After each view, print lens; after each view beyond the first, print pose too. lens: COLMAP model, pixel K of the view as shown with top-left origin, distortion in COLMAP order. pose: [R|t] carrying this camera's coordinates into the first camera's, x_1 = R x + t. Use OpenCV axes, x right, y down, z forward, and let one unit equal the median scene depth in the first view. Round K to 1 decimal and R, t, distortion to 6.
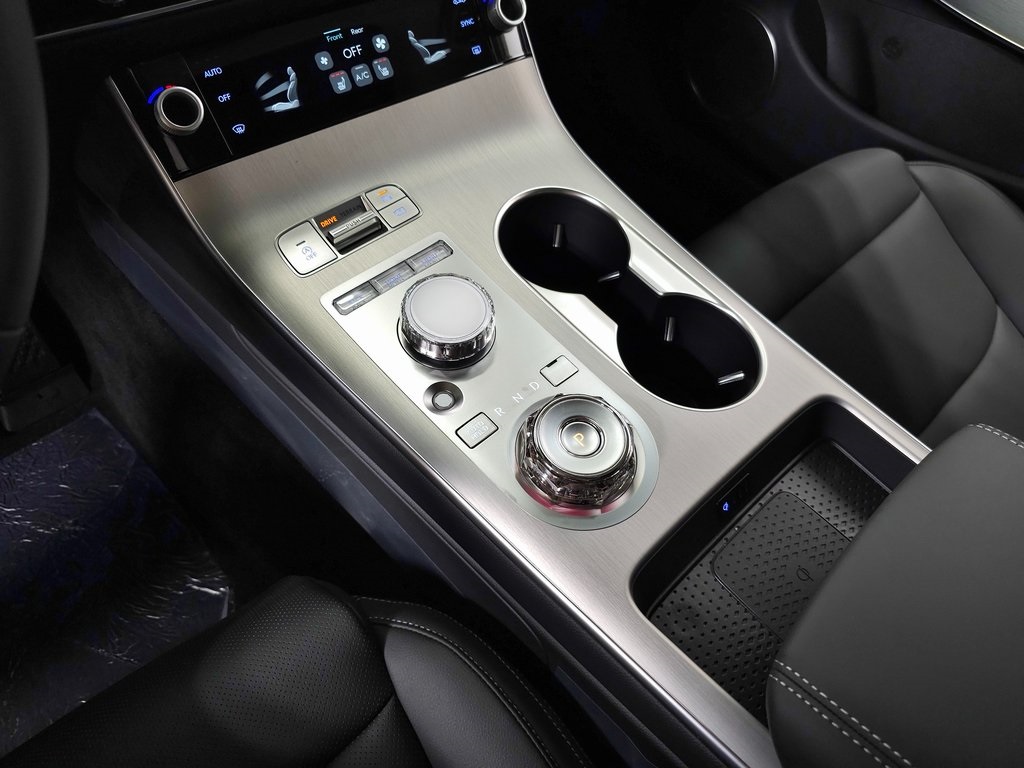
lens RADIAL K [[697.8, 0, 498.8], [0, 697.8, 373.0], [0, 0, 1]] dist [0.004884, -0.005506]
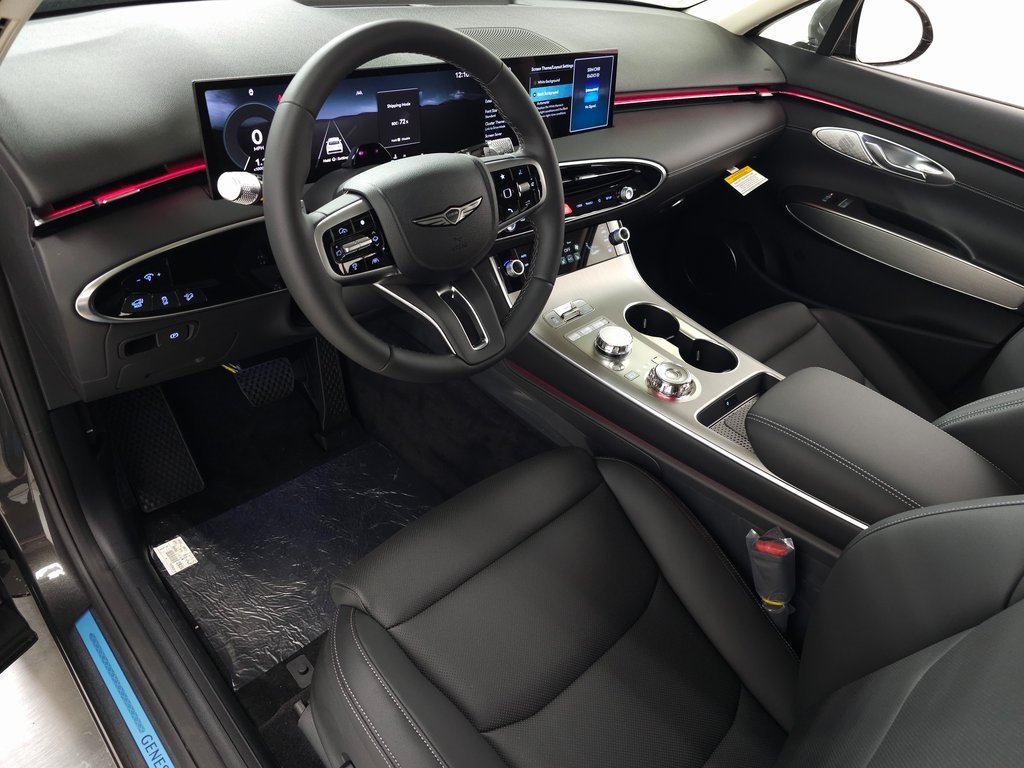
lens RADIAL K [[693.5, 0, 517.7], [0, 693.5, 387.7], [0, 0, 1]] dist [0.018675, -0.013393]
pose [[0.999568, -0.010314, 0.027505, -0.462039], [0.017514, 0.960960, -0.276134, 0.724564], [-0.023583, 0.276497, 0.960725, -1.301909]]
